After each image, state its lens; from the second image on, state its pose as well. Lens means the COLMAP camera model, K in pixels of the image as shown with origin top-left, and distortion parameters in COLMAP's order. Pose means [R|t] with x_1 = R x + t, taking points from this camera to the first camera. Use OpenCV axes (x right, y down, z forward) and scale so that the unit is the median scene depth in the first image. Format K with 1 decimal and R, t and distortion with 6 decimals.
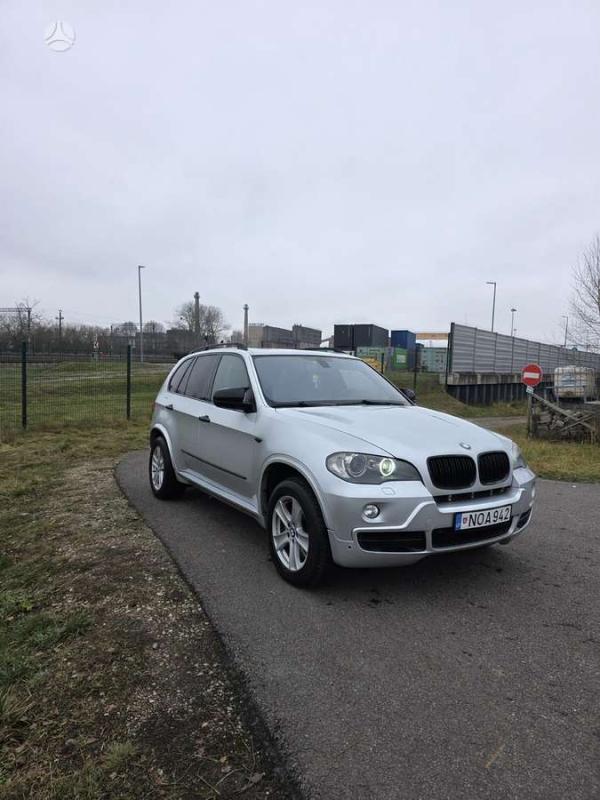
lens RADIAL K [[543.1, 0, 298.3], [0, 543.1, 395.8], [0, 0, 1]] dist [0.059290, -0.000885]
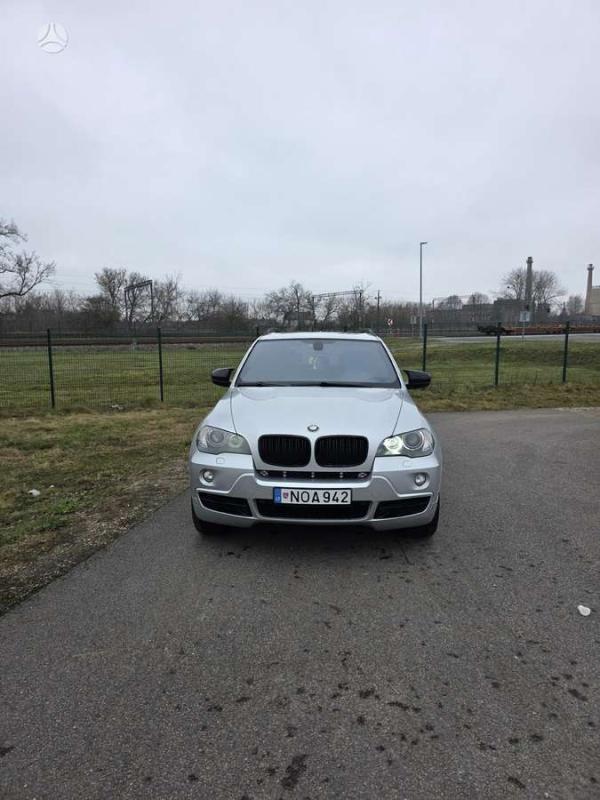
lens RADIAL K [[543.1, 0, 299.9], [0, 543.1, 400.4], [0, 0, 1]] dist [0.059290, -0.000885]
pose [[0.821099, 0.043639, -0.569115, 0.838460], [-0.010362, 0.998048, 0.061579, -0.024671], [0.570692, -0.044666, 0.819949, 0.125683]]
